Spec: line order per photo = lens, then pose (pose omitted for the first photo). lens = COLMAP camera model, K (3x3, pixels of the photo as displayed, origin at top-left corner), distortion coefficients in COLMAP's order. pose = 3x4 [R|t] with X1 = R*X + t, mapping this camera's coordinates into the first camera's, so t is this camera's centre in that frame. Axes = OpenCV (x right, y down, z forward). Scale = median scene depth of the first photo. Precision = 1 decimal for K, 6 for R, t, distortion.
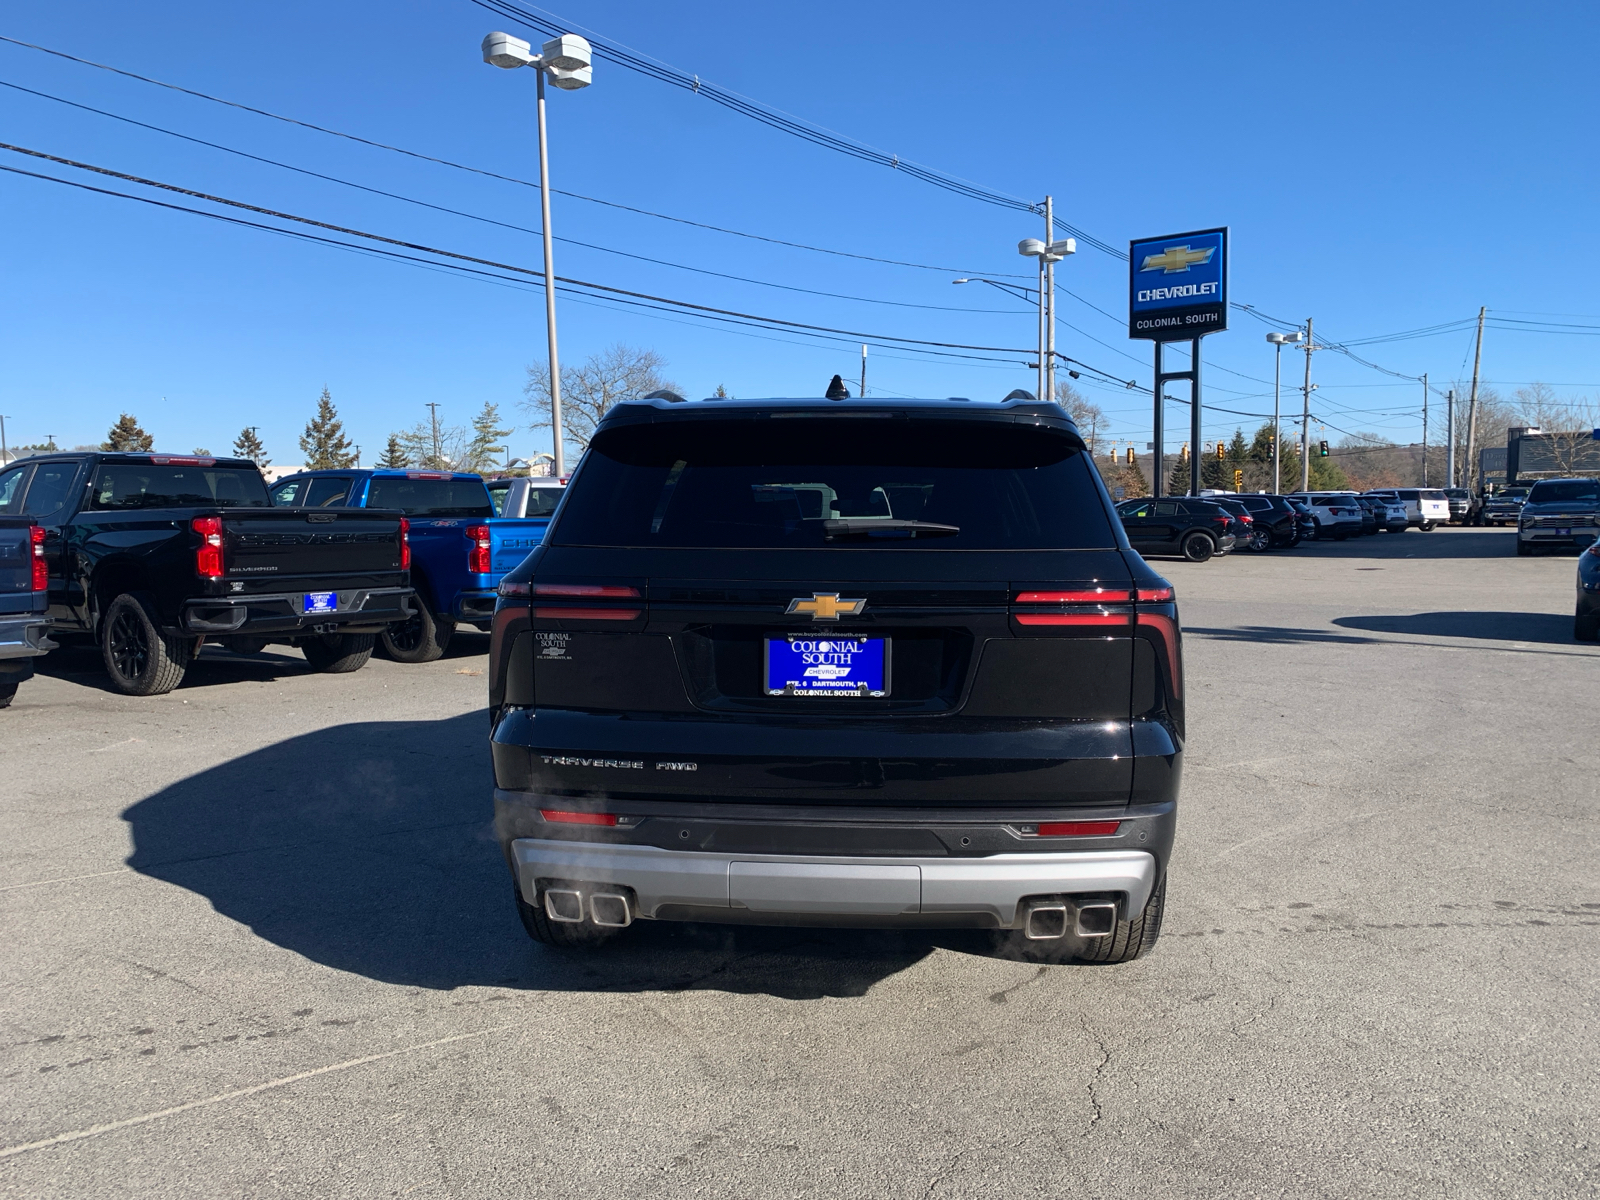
lens RADIAL K [[1222.7, 0, 825.0], [0, 1222.7, 593.6], [0, 0, 1]] dist [0.007413, -0.003504]
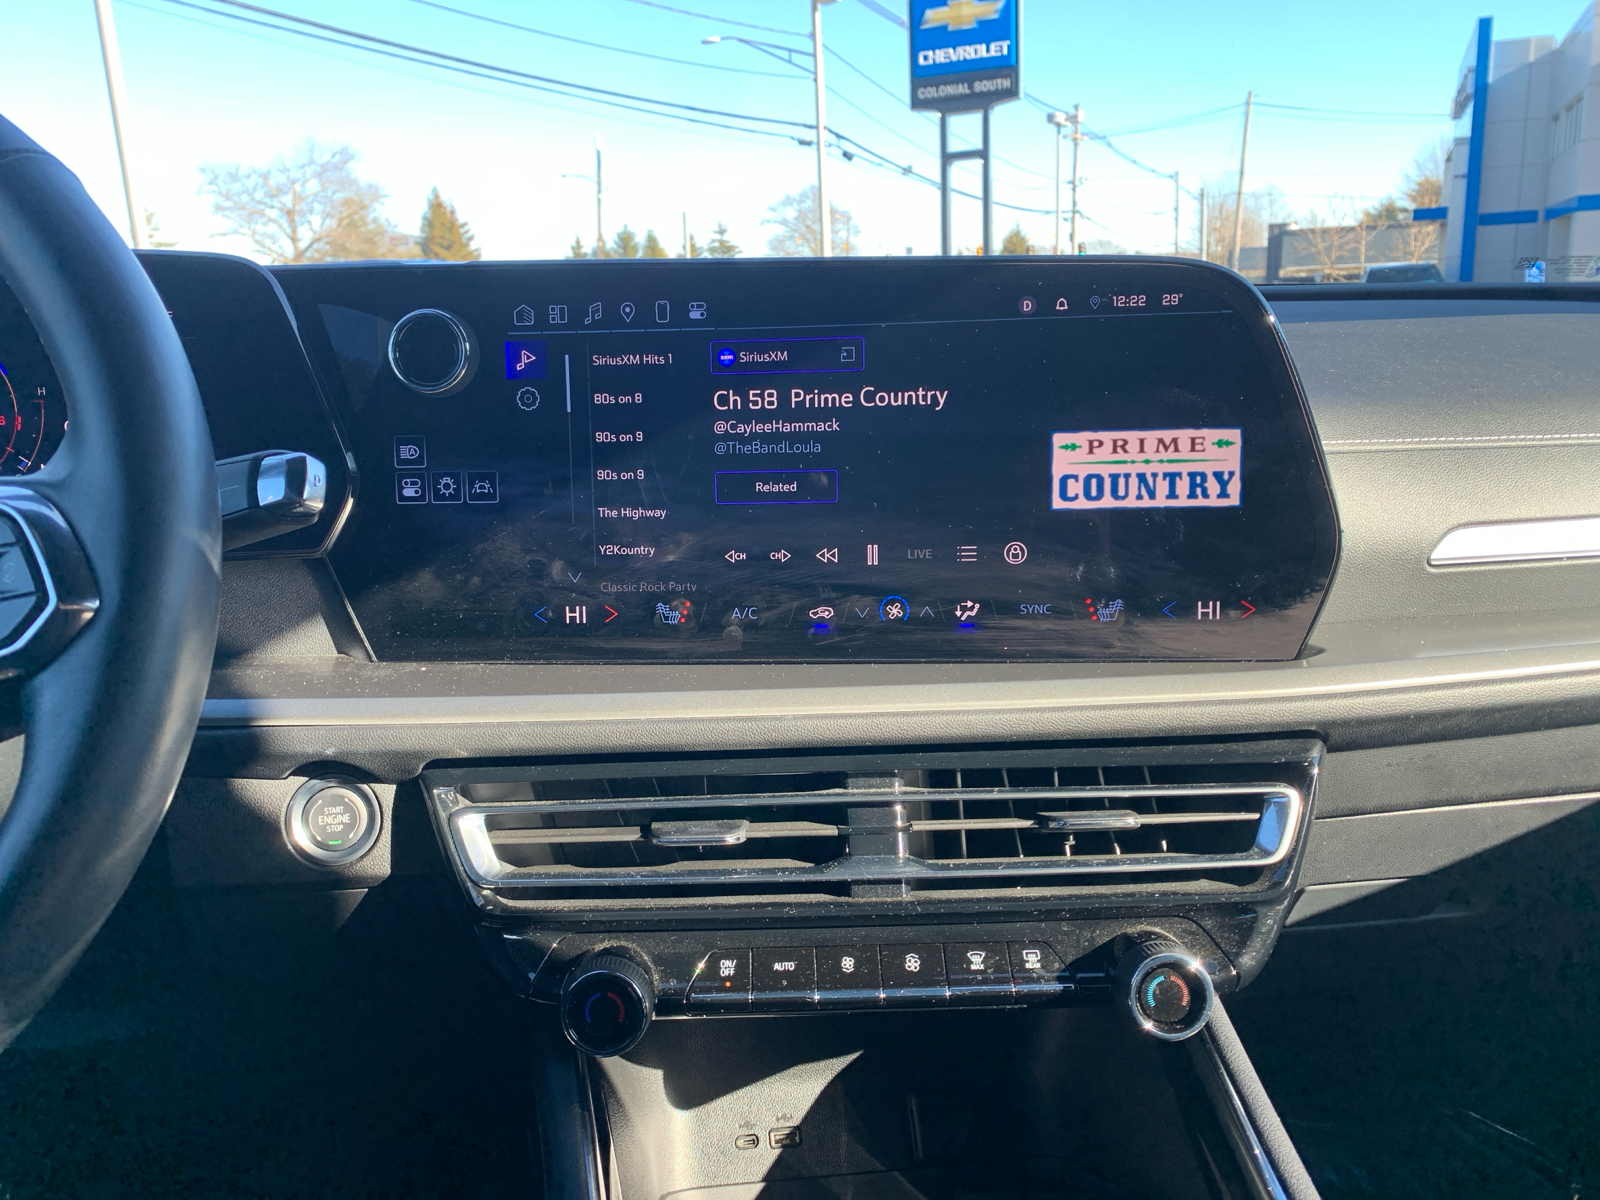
lens RADIAL K [[1232.9, 0, 785.1], [0, 1232.9, 597.5], [0, 0, 1]] dist [0.078690, -0.189914]
pose [[0.985029, -0.063023, 0.160456, 0.002215], [0.039203, 0.988284, 0.147504, -0.011328], [-0.167873, -0.139006, 0.975959, 0.478340]]
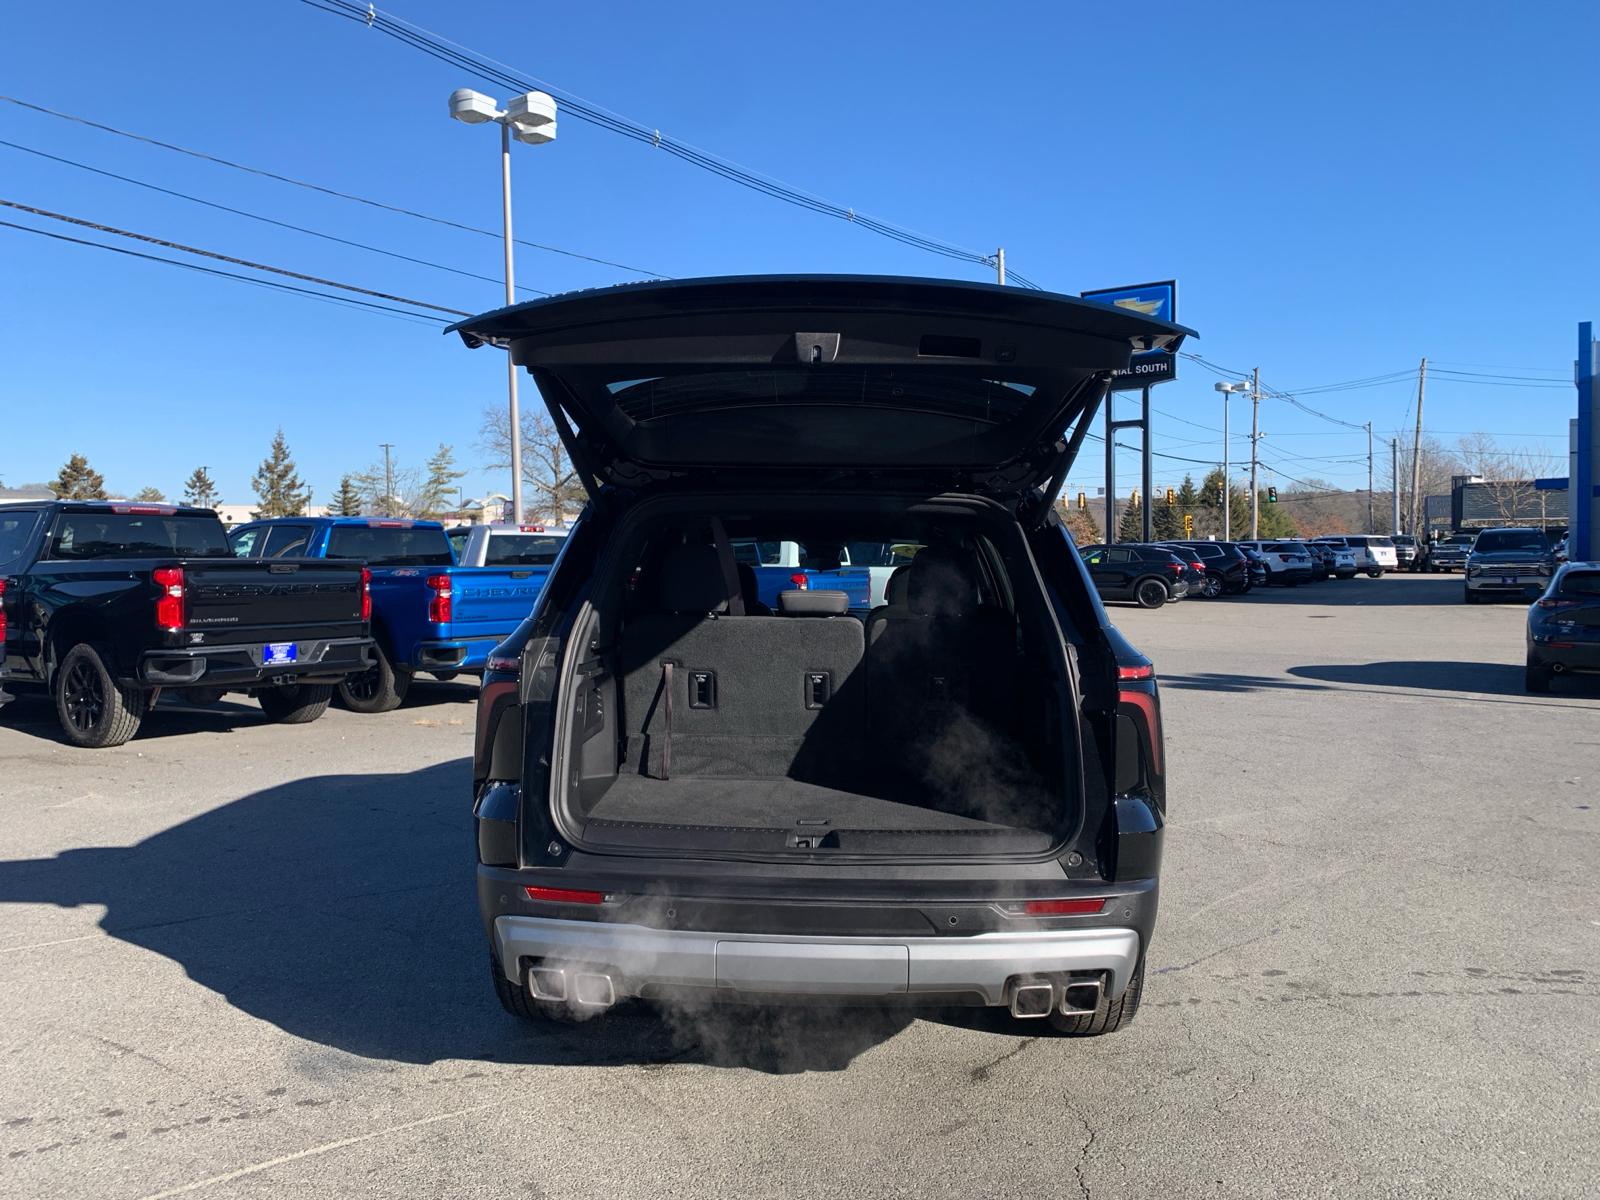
lens RADIAL K [[1223.6, 0, 802.6], [0, 1223.6, 567.6], [0, 0, 1]] dist [0.008246, -0.006547]
pose [[0.999791, 0.004428, 0.019939, -0.007081], [-0.003312, 0.998445, -0.055644, -0.007128], [-0.020154, 0.055566, 0.998252, -0.004280]]
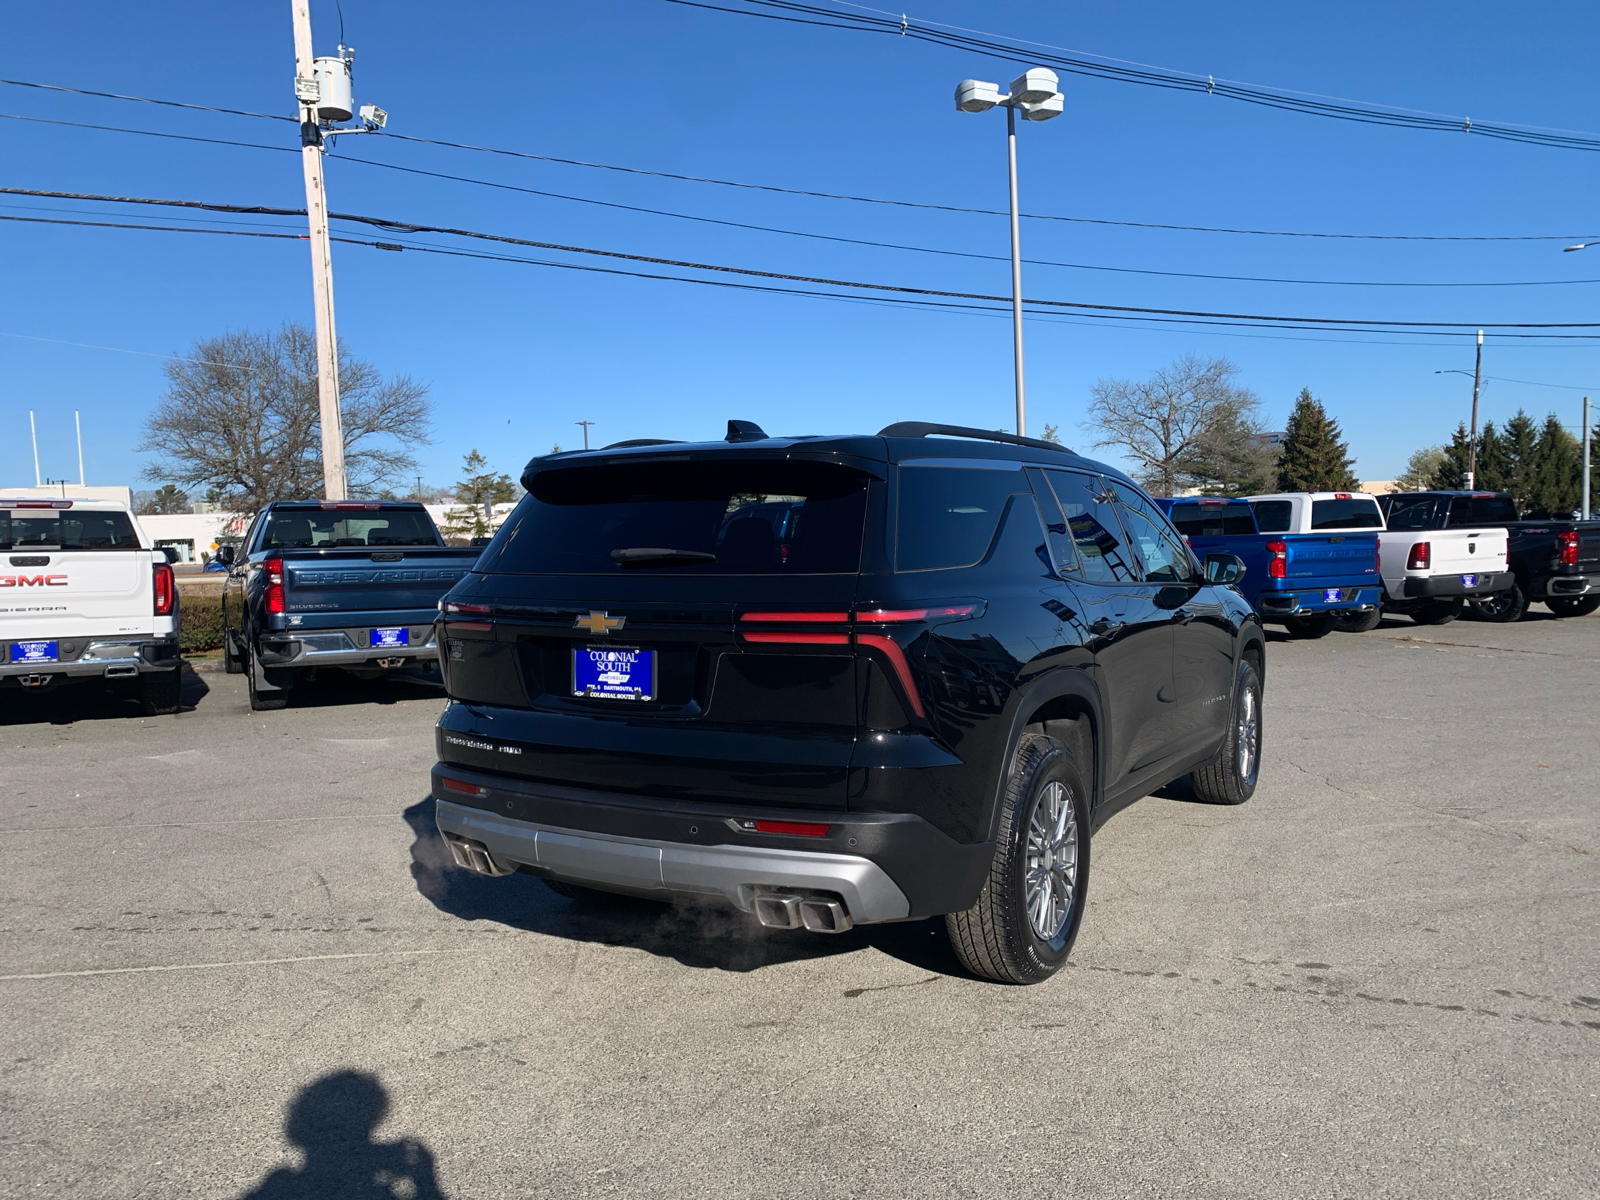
lens RADIAL K [[1223.9, 0, 803.1], [0, 1223.9, 594.2], [0, 0, 1]] dist [0.028259, -0.044101]
pose [[0.882687, 0.003113, -0.469951, 0.178686], [-0.010041, 0.999875, -0.012235, -0.001140], [0.469854, 0.015518, 0.882607, 0.008590]]
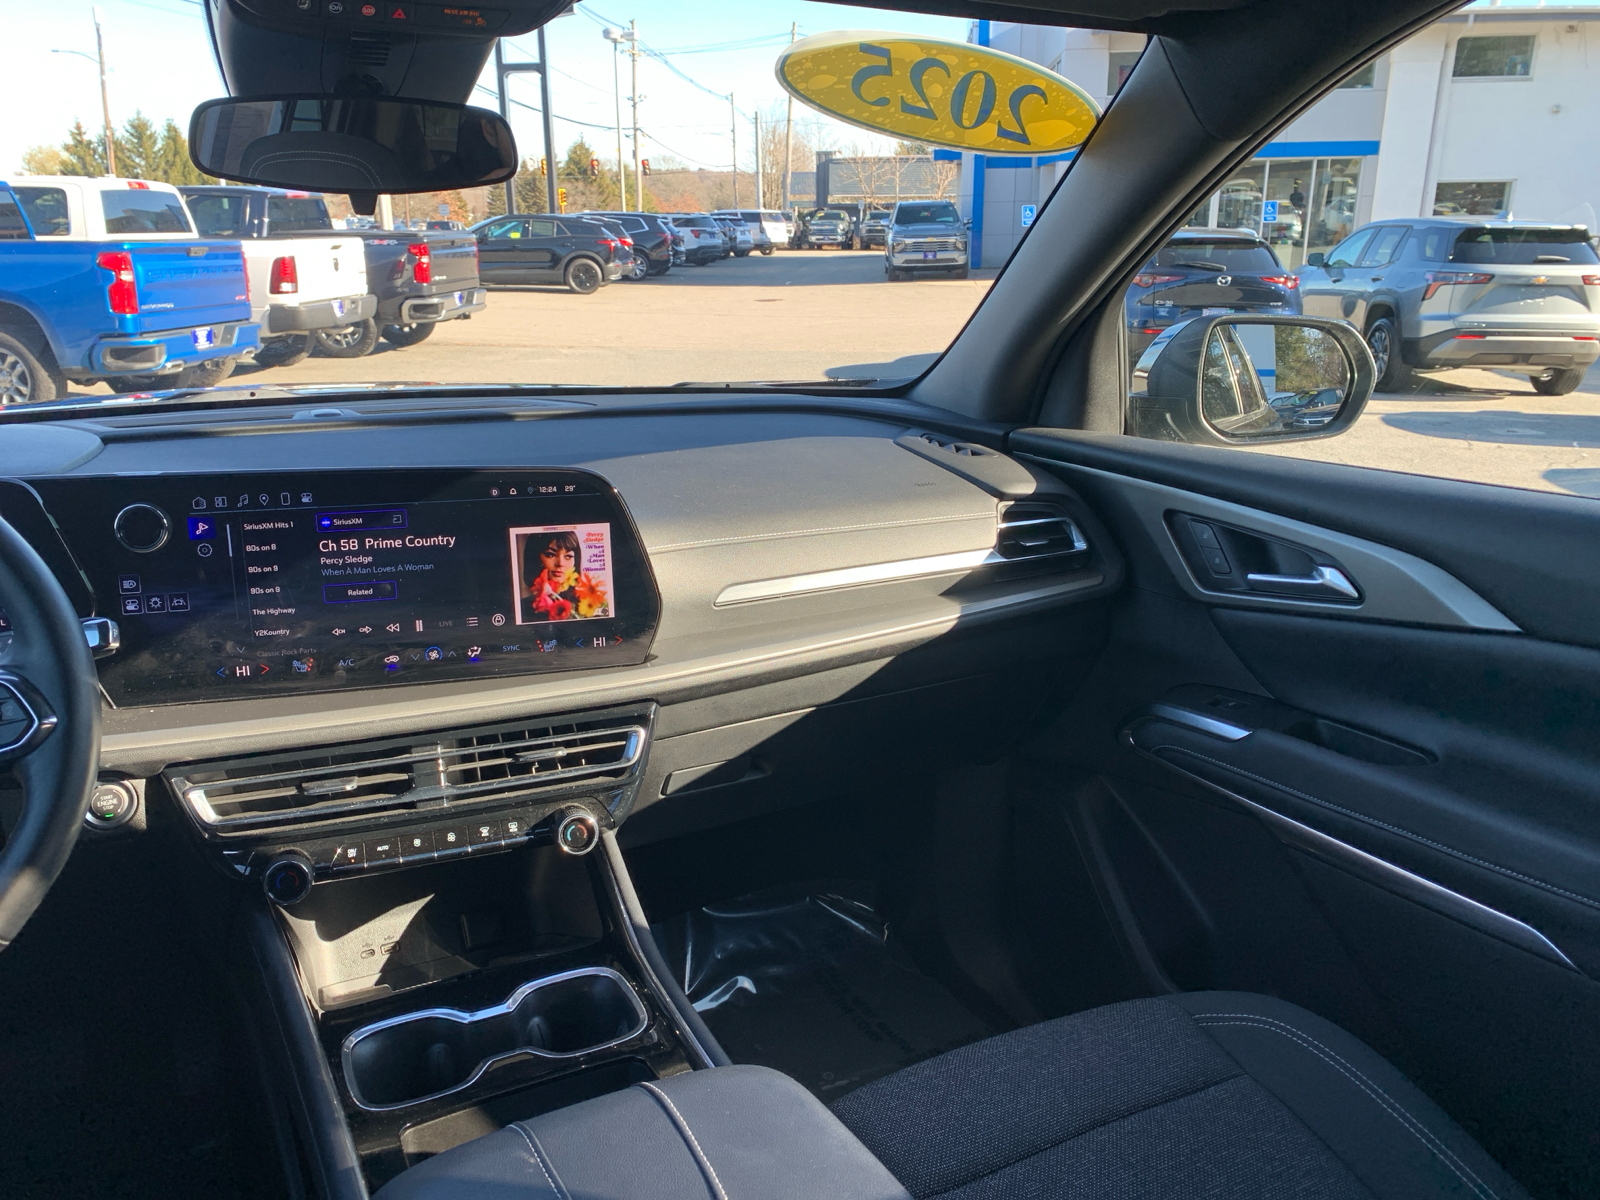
lens RADIAL K [[1223.9, 0, 803.1], [0, 1223.9, 594.2], [0, 0, 1]] dist [0.028259, -0.044101]
pose [[0.868205, -0.136582, 0.477038, -0.004343], [0.029741, 0.973967, 0.224730, -0.026889], [-0.495313, -0.180924, 0.849665, 0.436985]]
